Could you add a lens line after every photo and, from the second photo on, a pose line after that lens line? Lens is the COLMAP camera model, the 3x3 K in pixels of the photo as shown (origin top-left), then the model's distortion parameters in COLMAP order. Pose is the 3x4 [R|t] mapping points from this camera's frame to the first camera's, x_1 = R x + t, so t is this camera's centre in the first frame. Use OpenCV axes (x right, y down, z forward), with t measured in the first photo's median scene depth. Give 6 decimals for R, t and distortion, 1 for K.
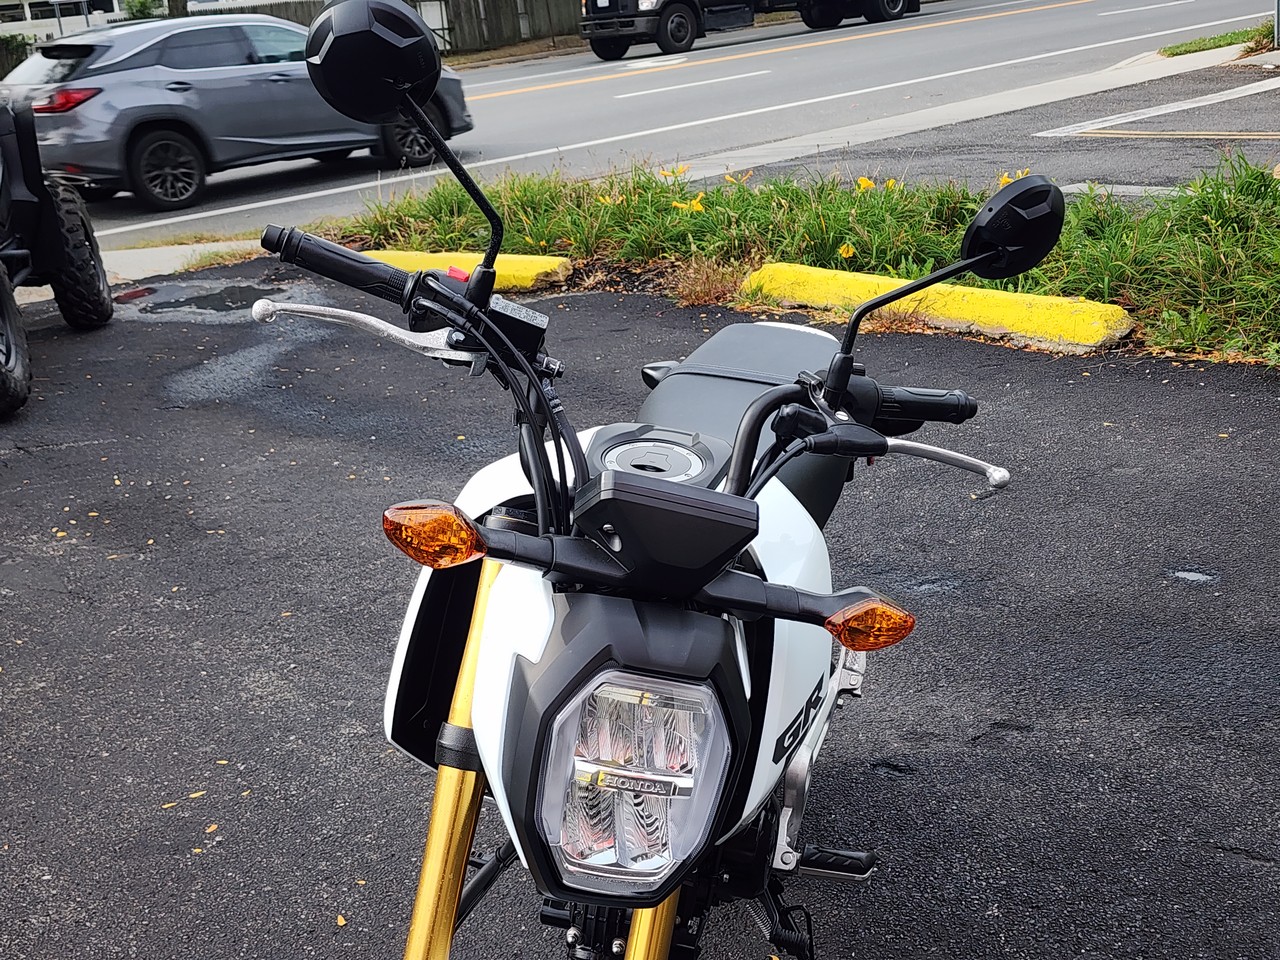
lens RADIAL K [[1673.0, 0, 638.3], [0, 1673.0, 445.1], [0, 0, 1]] dist [0.278695, -0.802931]
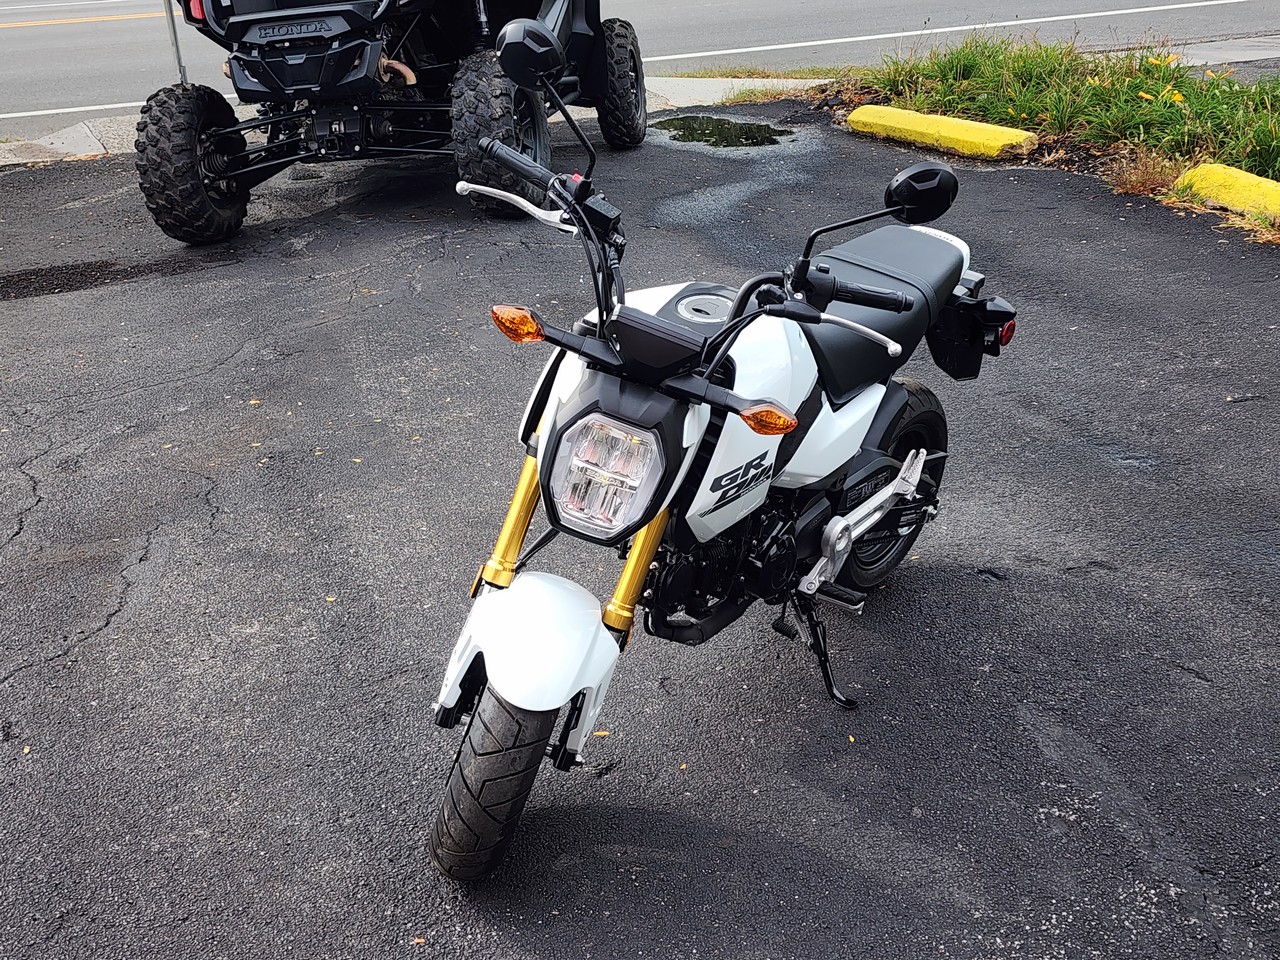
lens RADIAL K [[1673.0, 0, 638.3], [0, 1673.0, 445.1], [0, 0, 1]] dist [0.278695, -0.802931]
pose [[0.932000, 0.179779, -0.314732, 0.287903], [-0.148871, 0.981568, 0.119839, -0.026757], [0.330475, -0.064836, 0.941585, -0.330294]]
